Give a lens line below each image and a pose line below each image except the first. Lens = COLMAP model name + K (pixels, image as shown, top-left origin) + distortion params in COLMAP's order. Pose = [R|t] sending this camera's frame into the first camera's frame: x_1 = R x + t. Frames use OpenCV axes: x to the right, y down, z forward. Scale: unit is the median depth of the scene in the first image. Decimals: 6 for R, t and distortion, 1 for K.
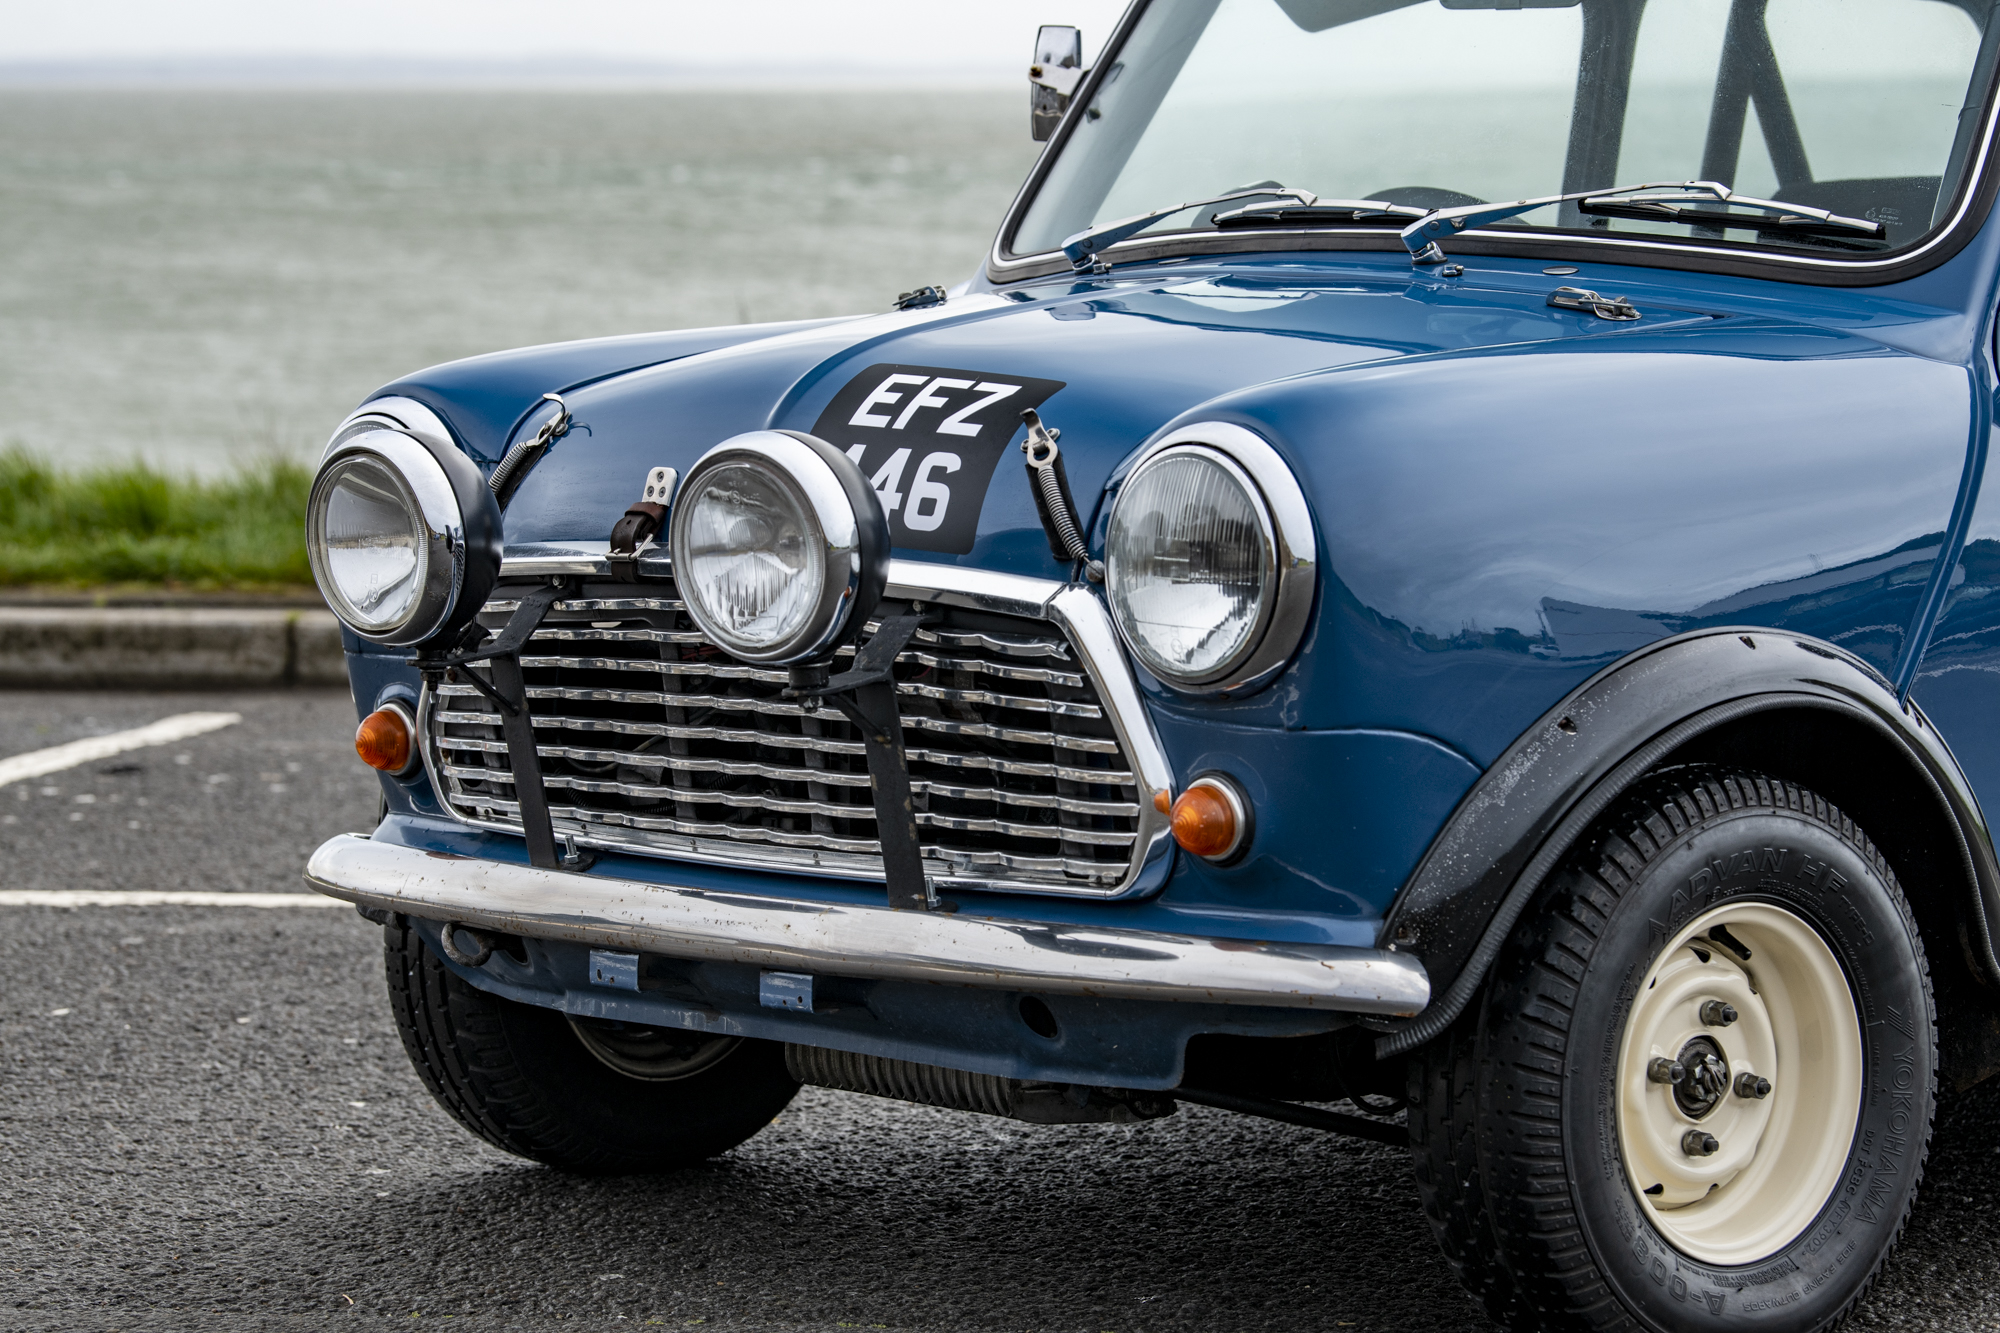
lens RADIAL K [[5988.9, 0, 1000.0], [0, 5988.9, 666.5], [0, 0, 1]] dist [0.488982, -1.048022]
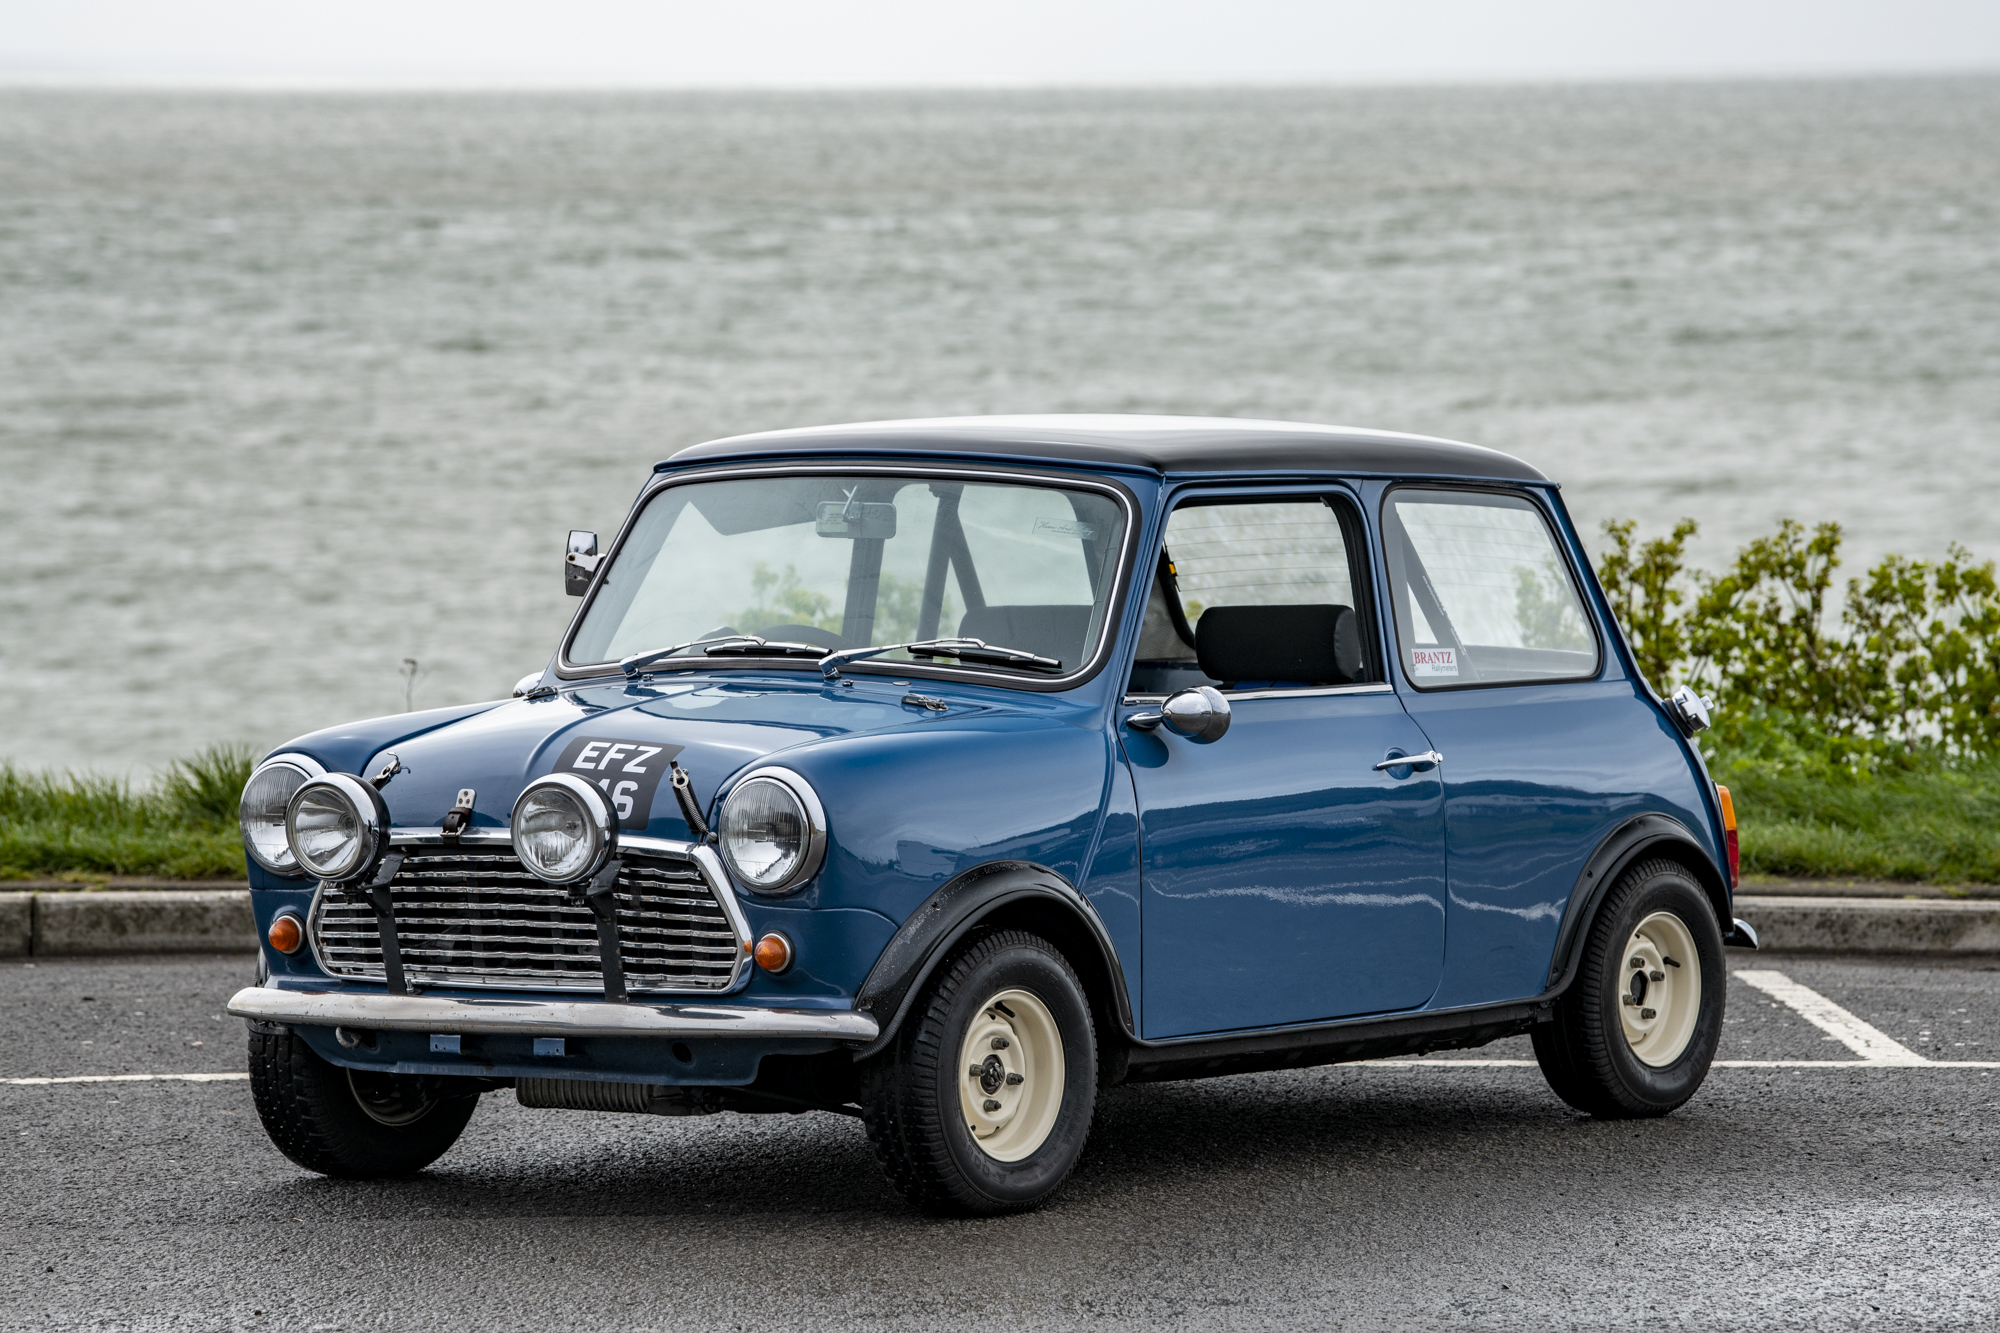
lens RADIAL K [[9270.4, 0, 1000.0], [0, 9270.4, 666.5], [0, 0, 1]] dist [2.598400, 0.131639]
pose [[0.984064, -0.010684, 0.177496, -0.455776], [0.016639, 0.999346, -0.032099, 0.030225], [-0.177037, 0.034541, 0.983598, -2.197453]]
